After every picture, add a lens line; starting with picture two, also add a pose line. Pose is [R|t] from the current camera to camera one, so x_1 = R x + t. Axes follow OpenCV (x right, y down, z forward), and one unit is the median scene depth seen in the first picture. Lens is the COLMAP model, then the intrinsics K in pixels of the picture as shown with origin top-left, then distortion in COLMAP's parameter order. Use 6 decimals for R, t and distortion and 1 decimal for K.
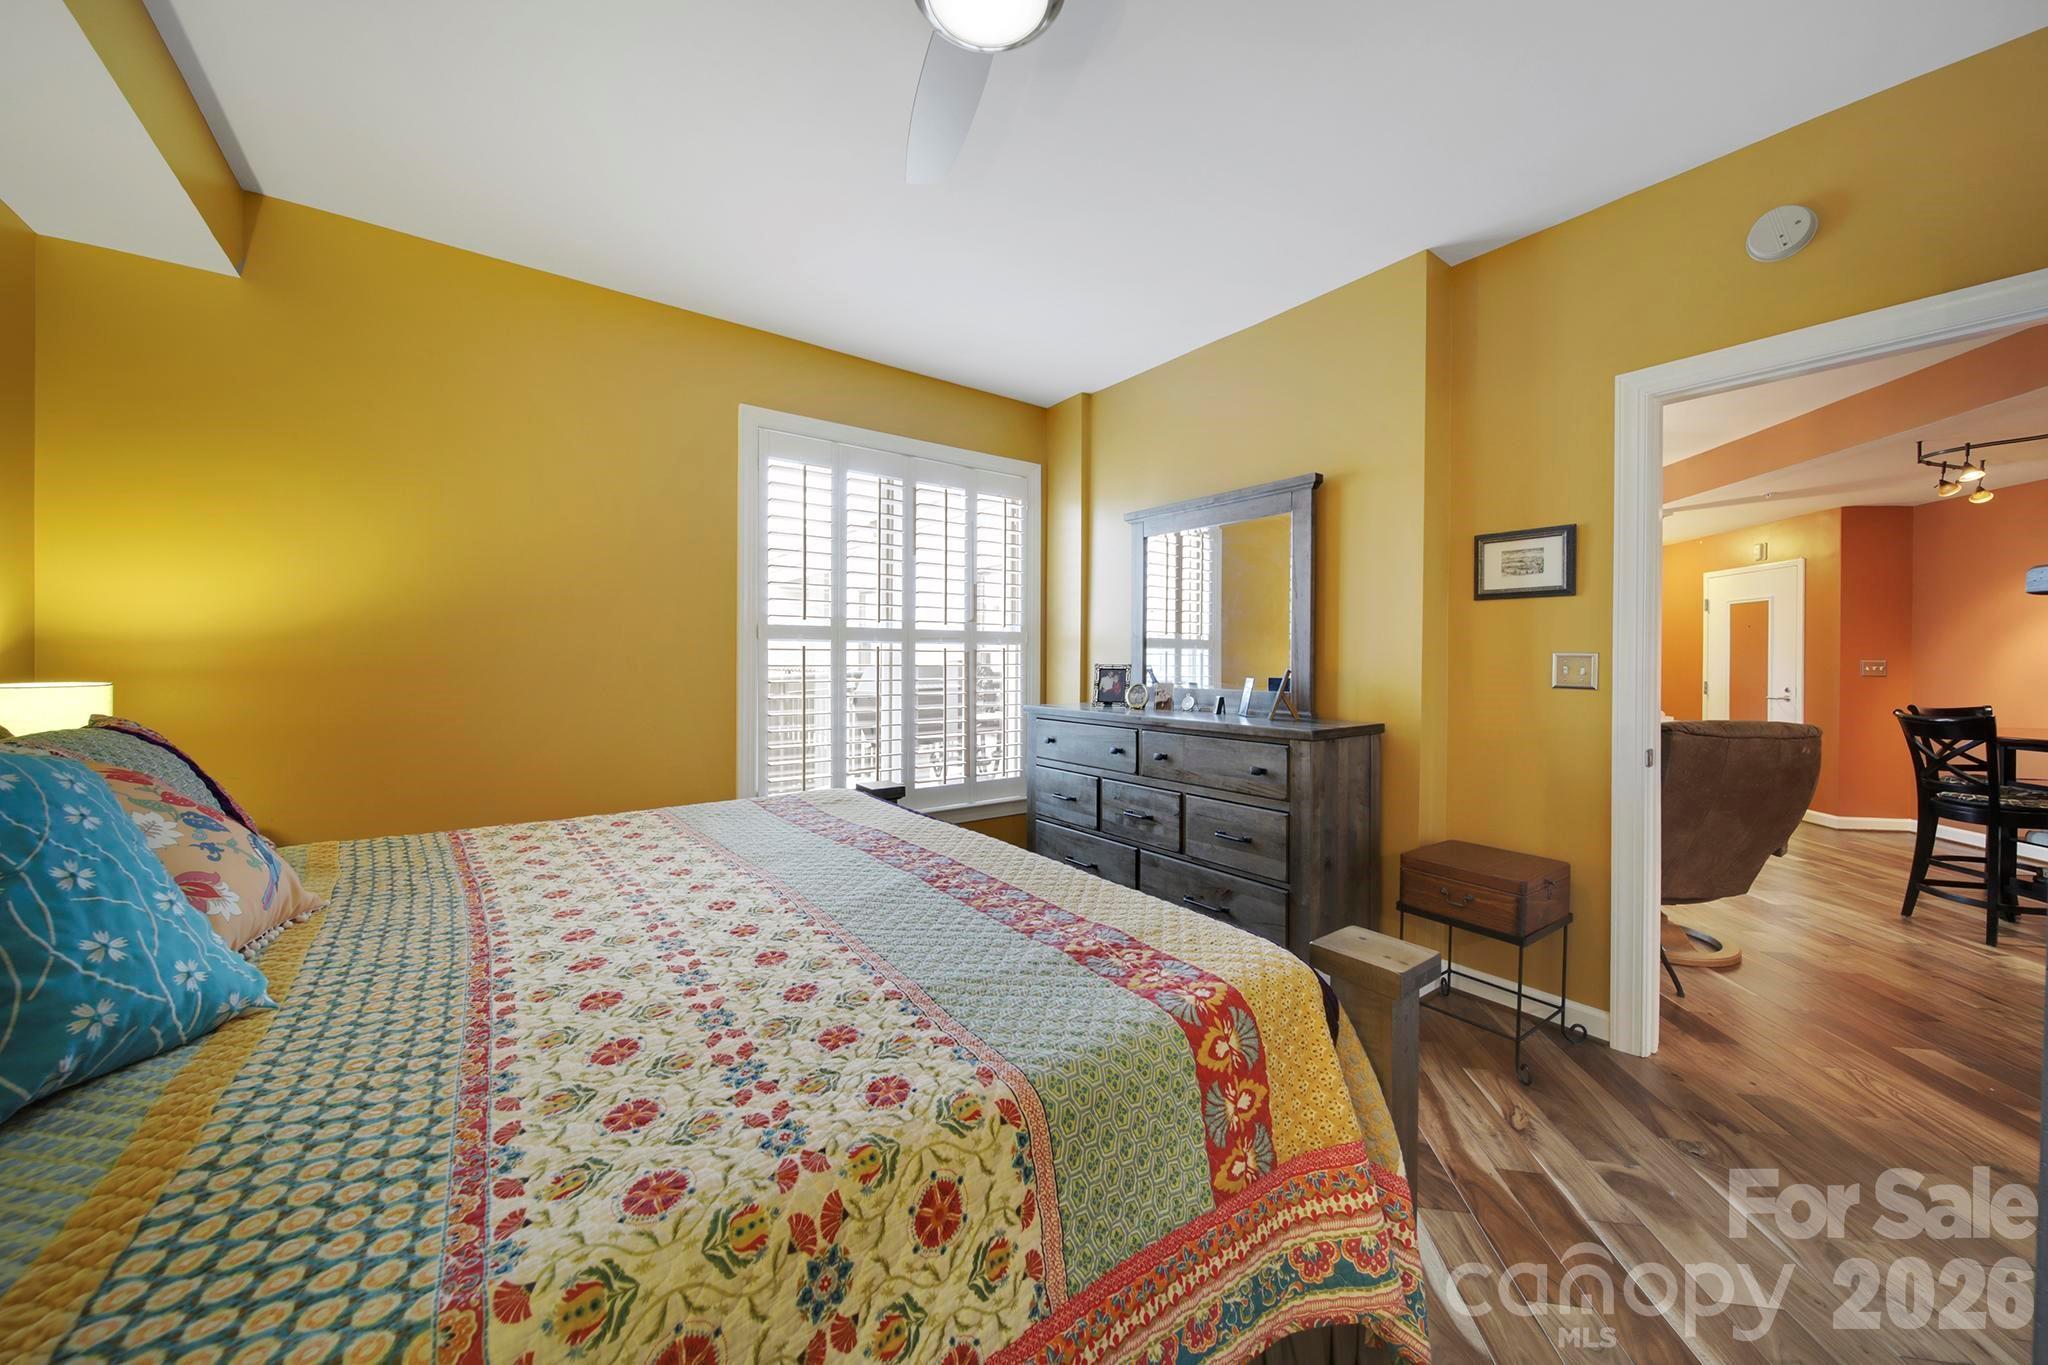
lens RADIAL K [[713.7, 0, 1020.6], [0, 713.7, 673.0], [0, 0, 1]] dist [-0.001610, -0.000310]
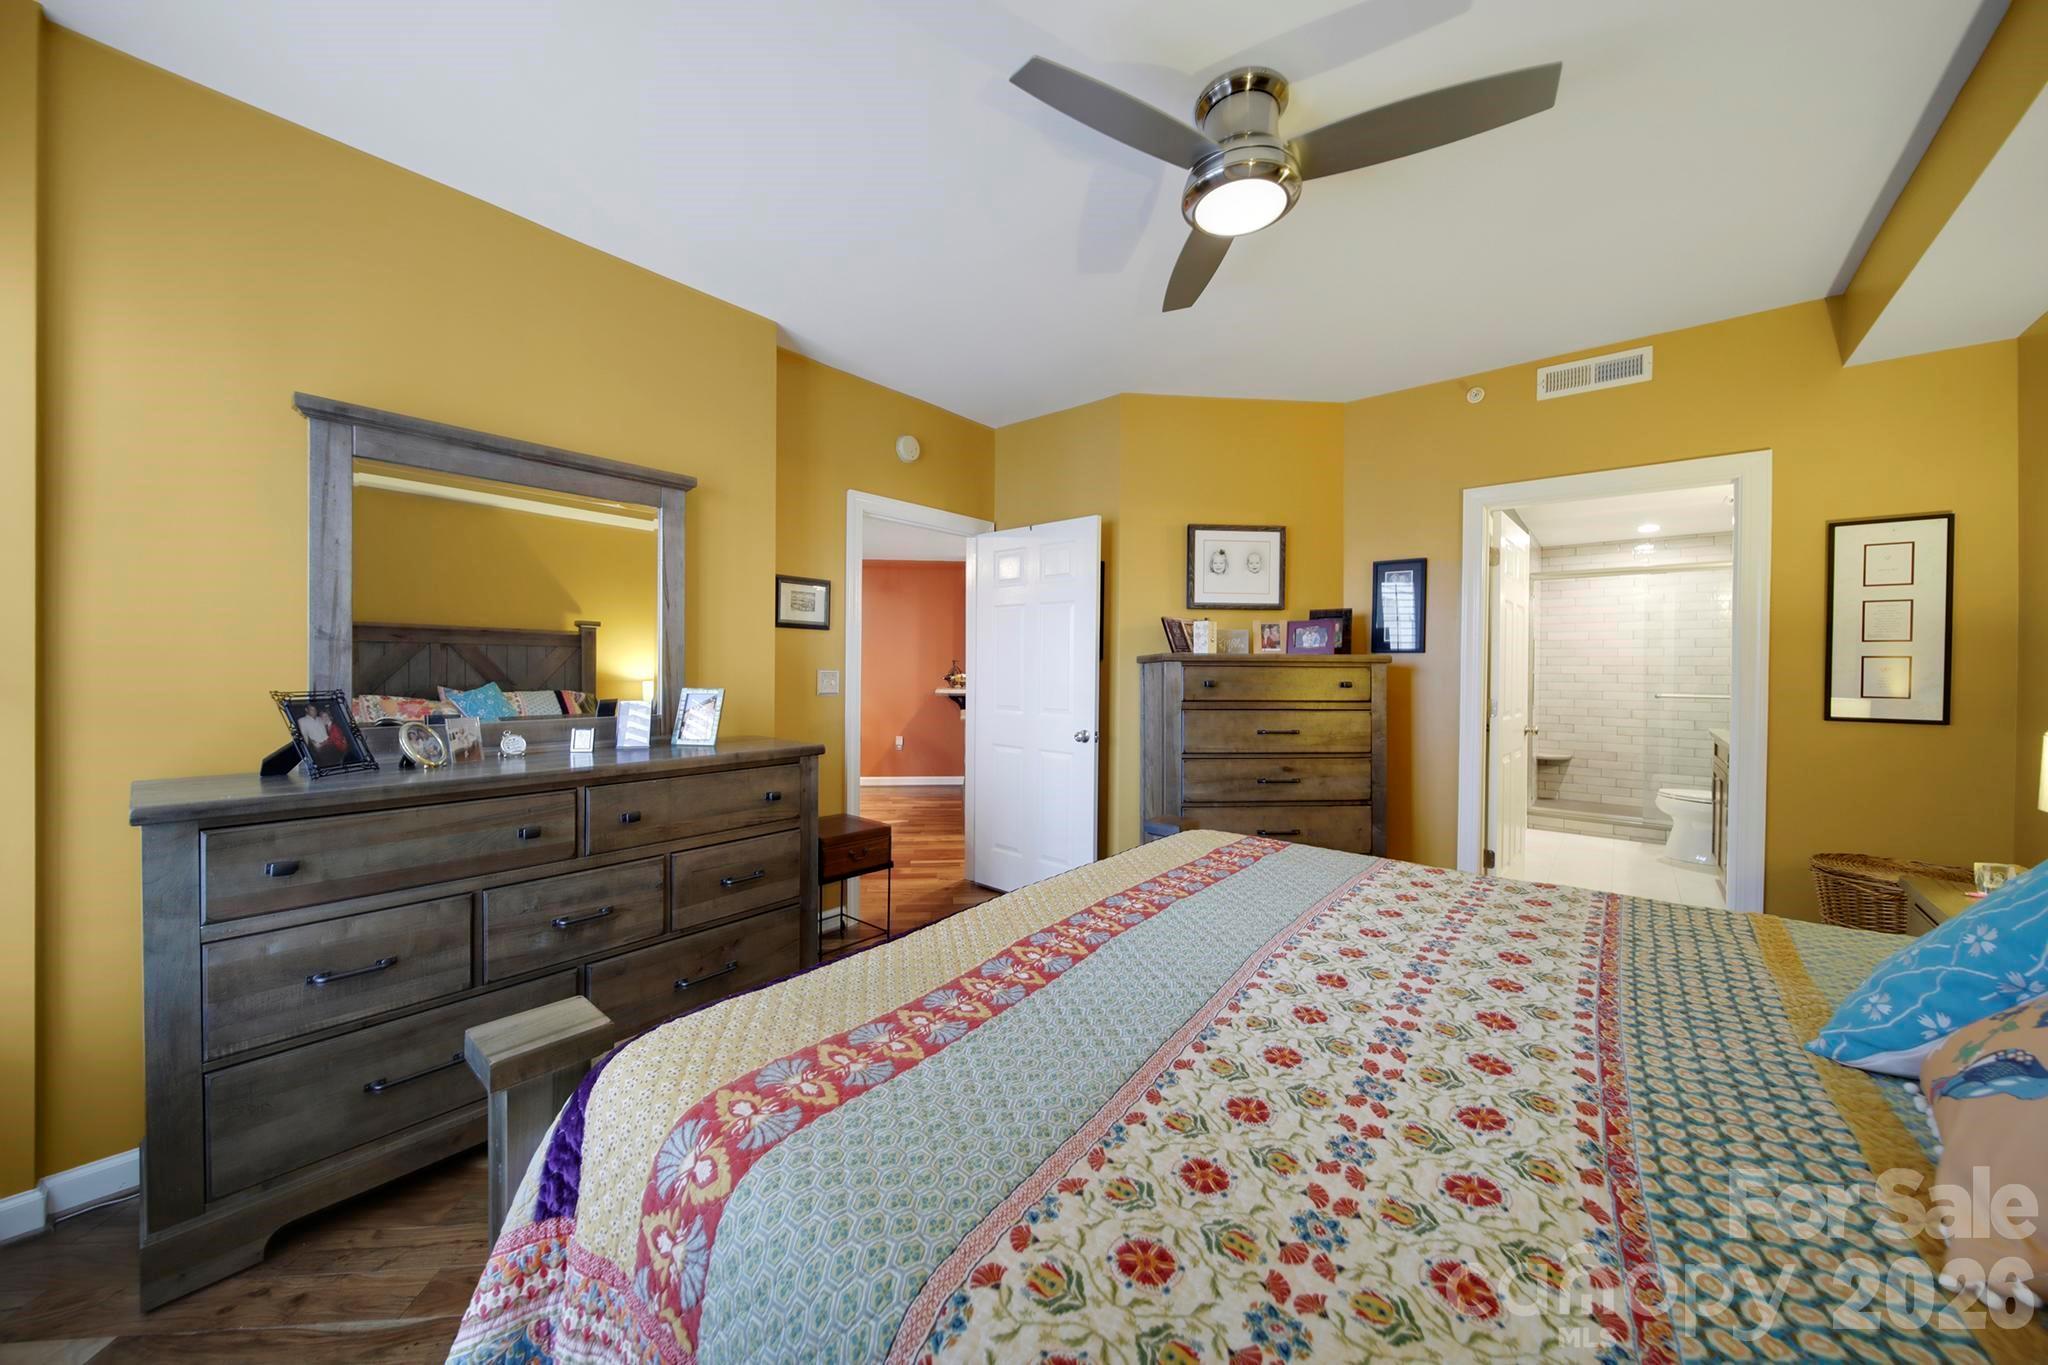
lens RADIAL K [[713.7, 0, 1020.6], [0, 713.7, 673.0], [0, 0, 1]] dist [-0.001610, -0.000310]
pose [[-0.248422, -0.019180, 0.968462, -1.302680], [0.004243, 0.999773, 0.020889, -0.089596], [-0.968643, 0.009298, -0.248284, 1.759361]]
